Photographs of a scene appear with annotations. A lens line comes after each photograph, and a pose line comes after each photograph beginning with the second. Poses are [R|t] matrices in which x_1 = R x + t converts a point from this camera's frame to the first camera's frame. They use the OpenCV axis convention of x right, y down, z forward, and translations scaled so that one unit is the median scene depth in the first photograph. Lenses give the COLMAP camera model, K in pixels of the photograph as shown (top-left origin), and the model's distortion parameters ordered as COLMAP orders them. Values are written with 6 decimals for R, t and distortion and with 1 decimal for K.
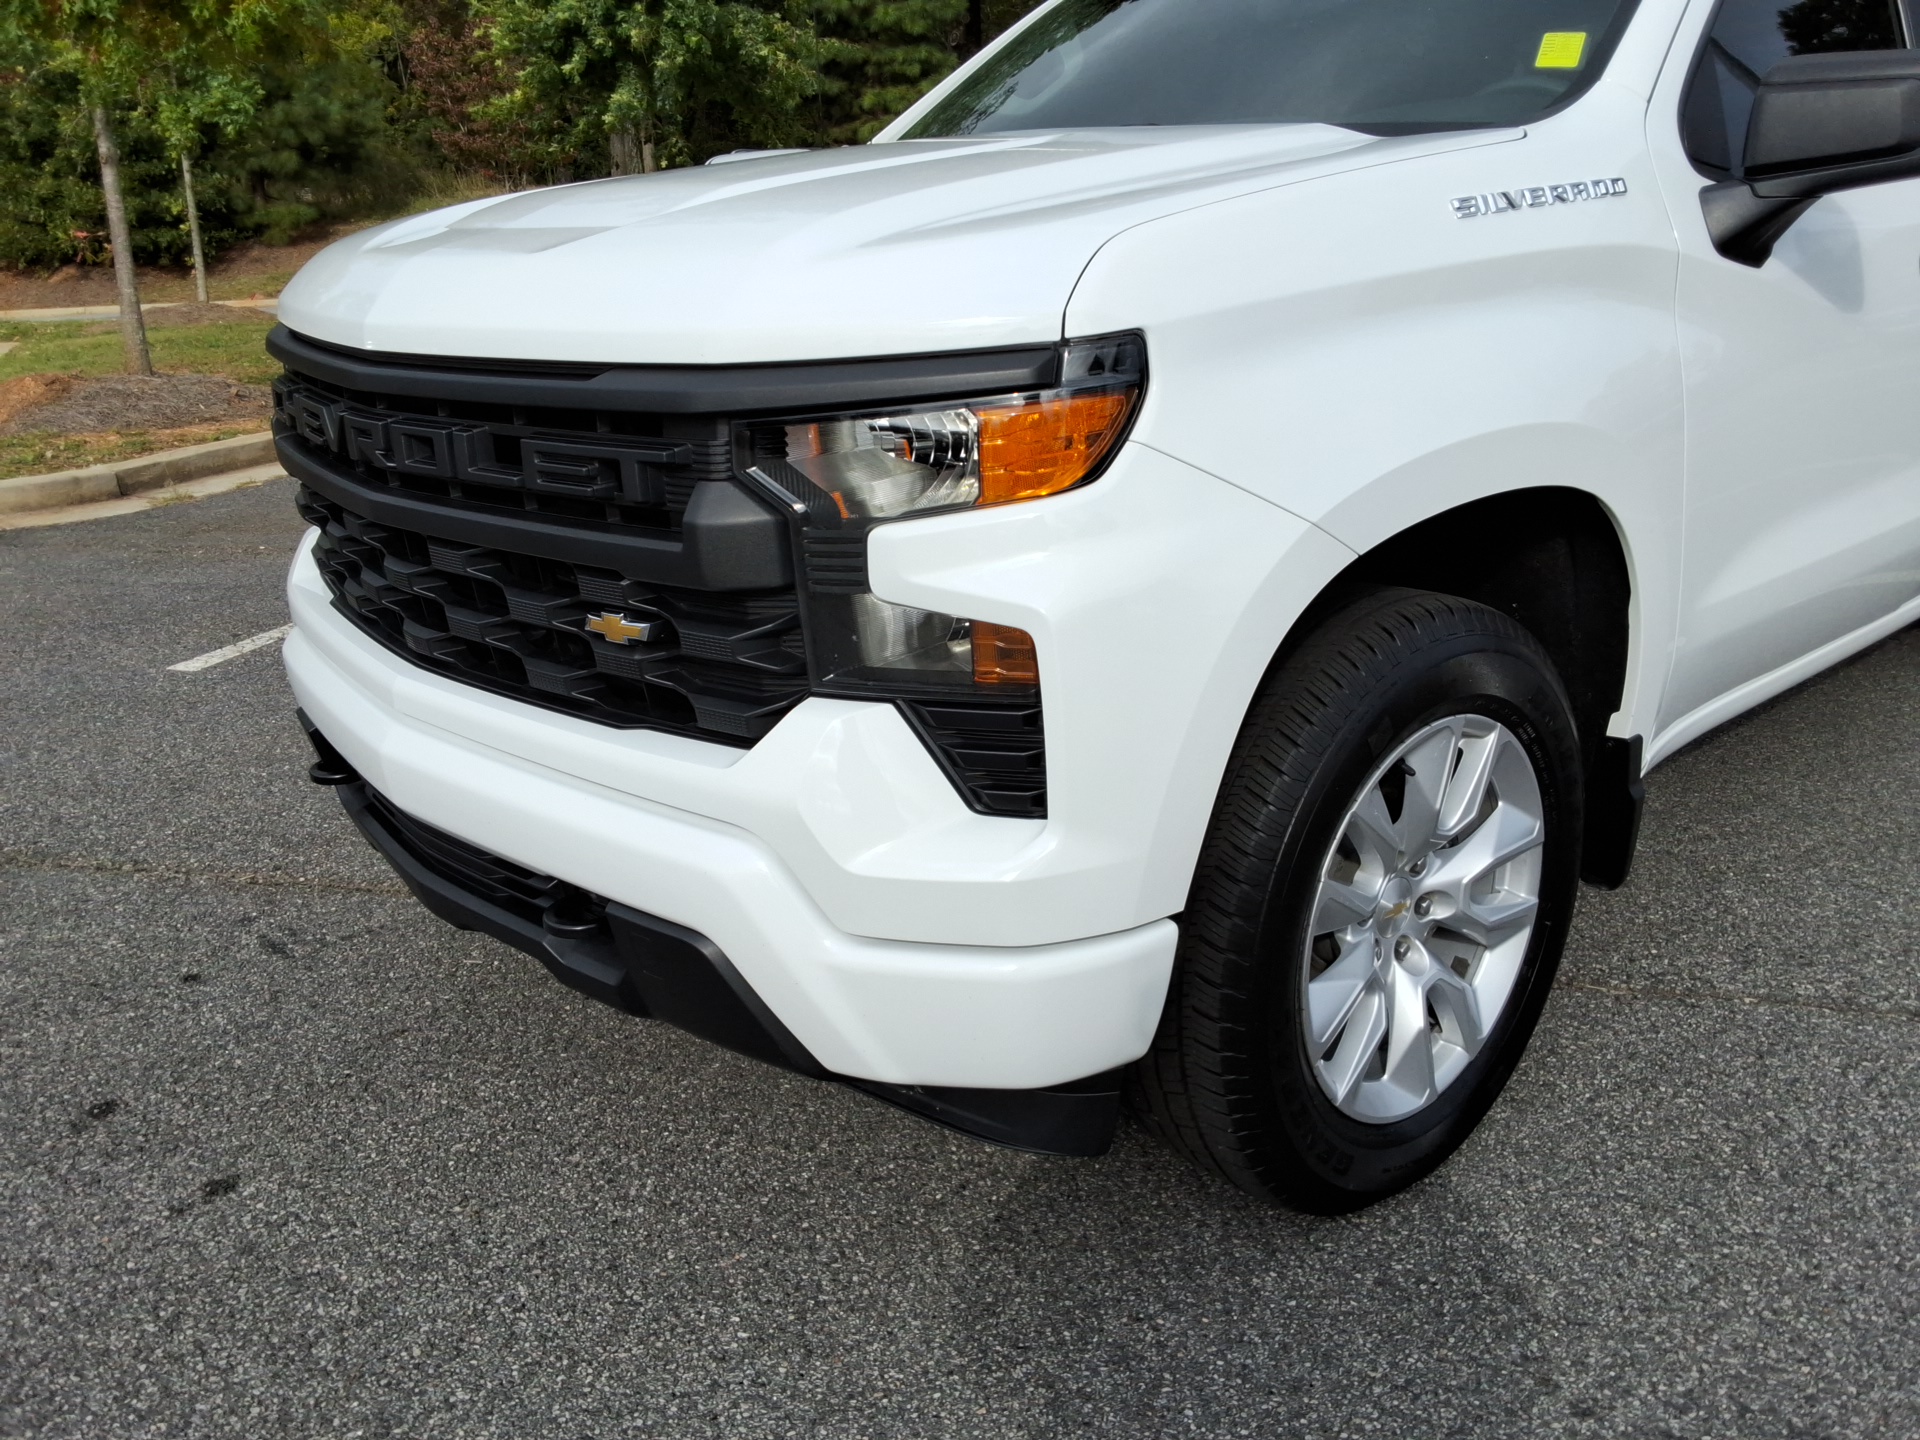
lens RADIAL K [[1516.3, 0, 961.3], [0, 1516.3, 701.3], [0, 0, 1]] dist [0.057488, -0.089253]
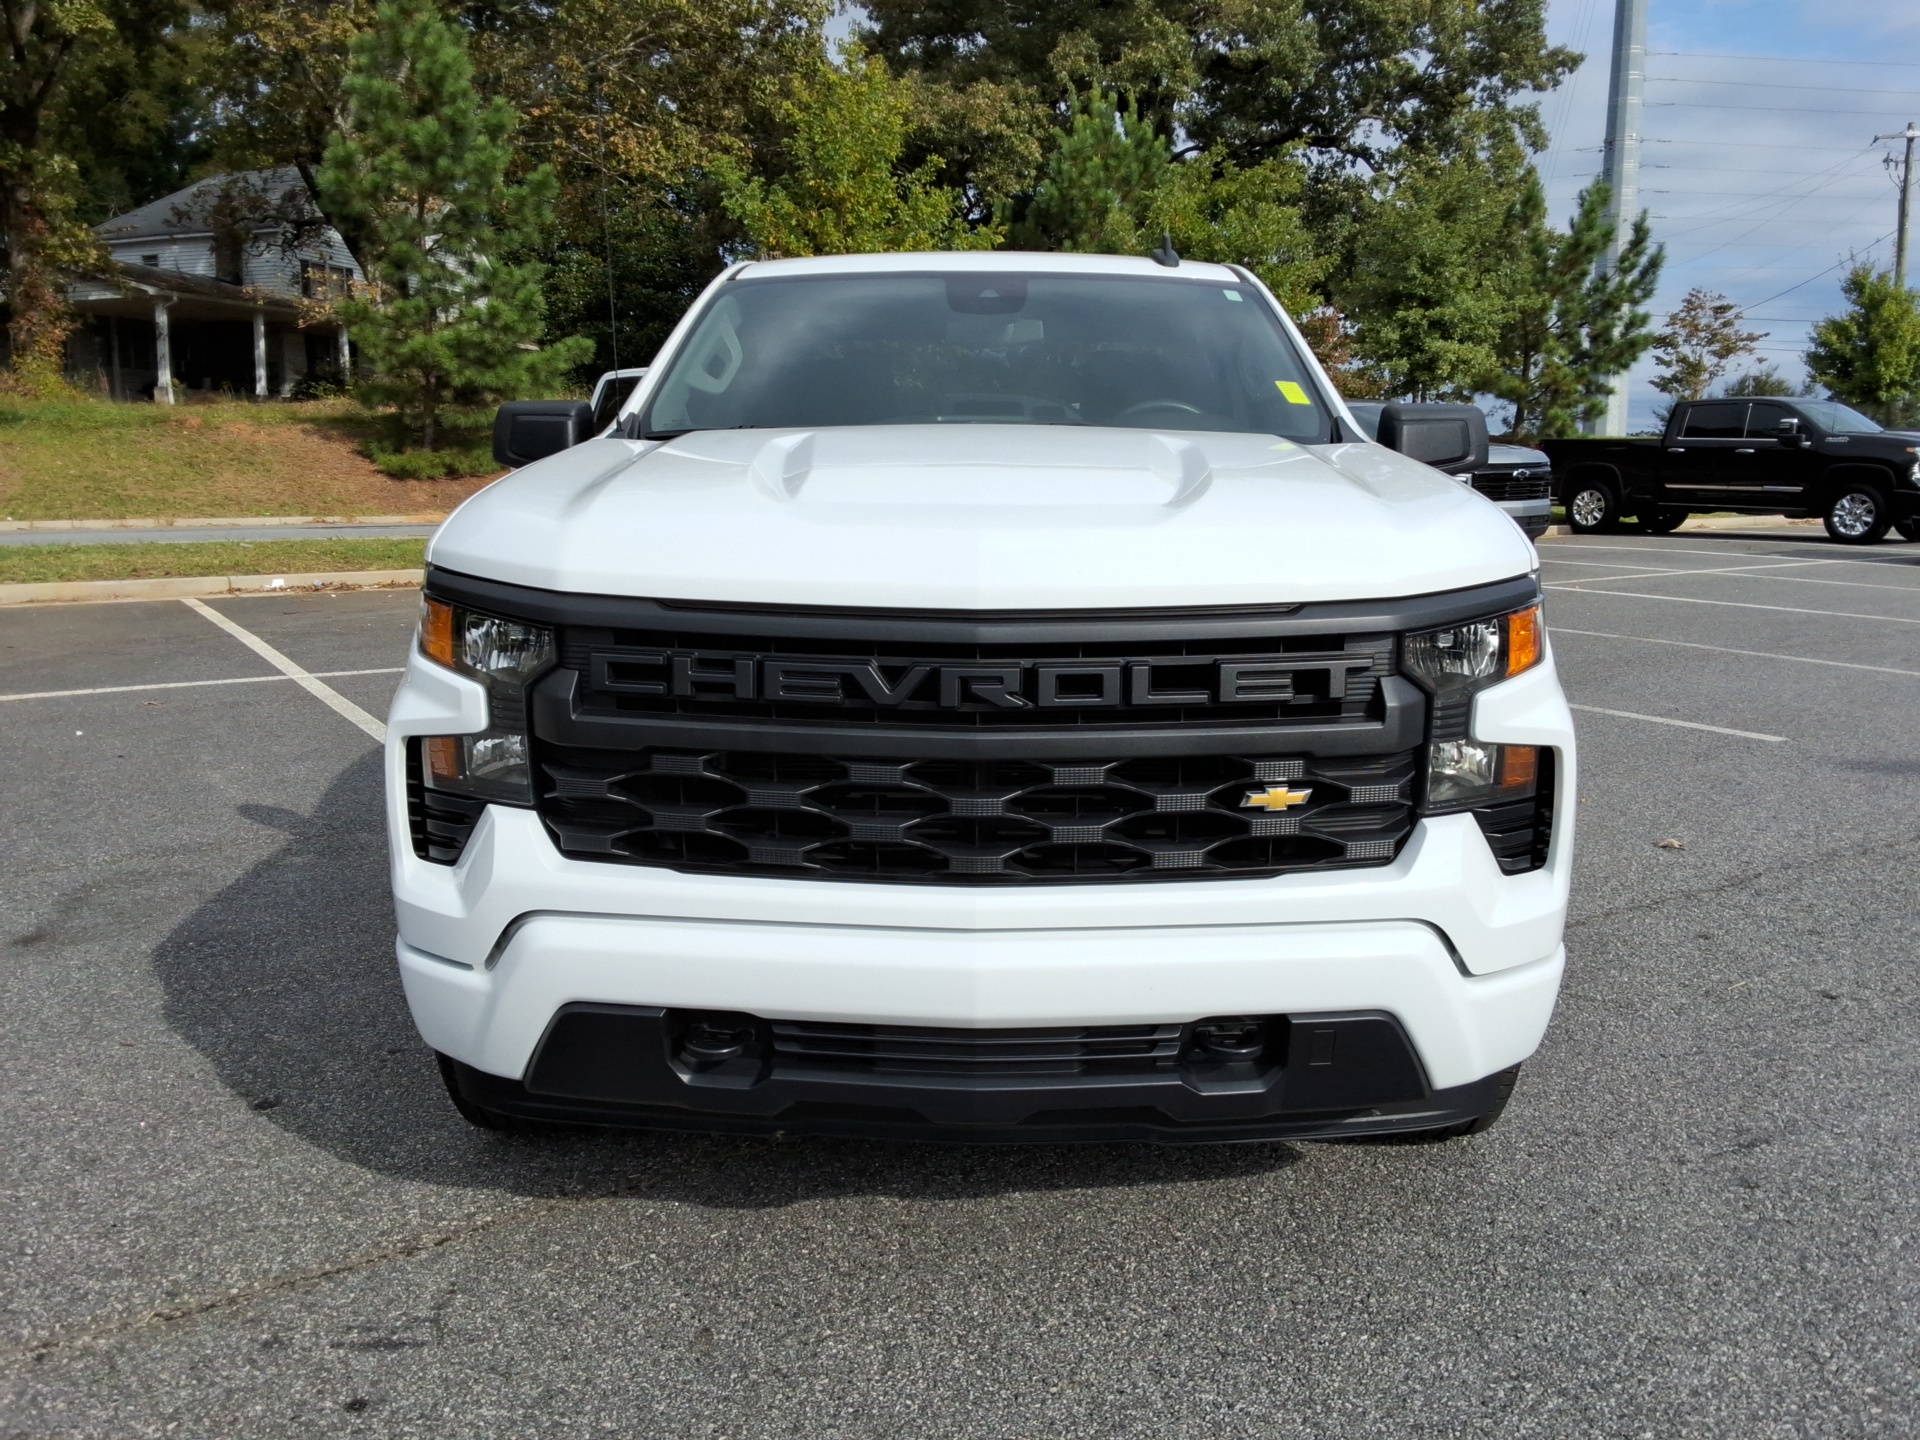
lens RADIAL K [[1516.3, 0, 967.2], [0, 1516.3, 725.1], [0, 0, 1]] dist [0.057488, -0.089253]
pose [[0.683053, -0.103814, 0.722953, -1.255648], [0.201141, 0.978308, -0.049558, -0.092527], [-0.702125, 0.179266, 0.689118, 0.258965]]
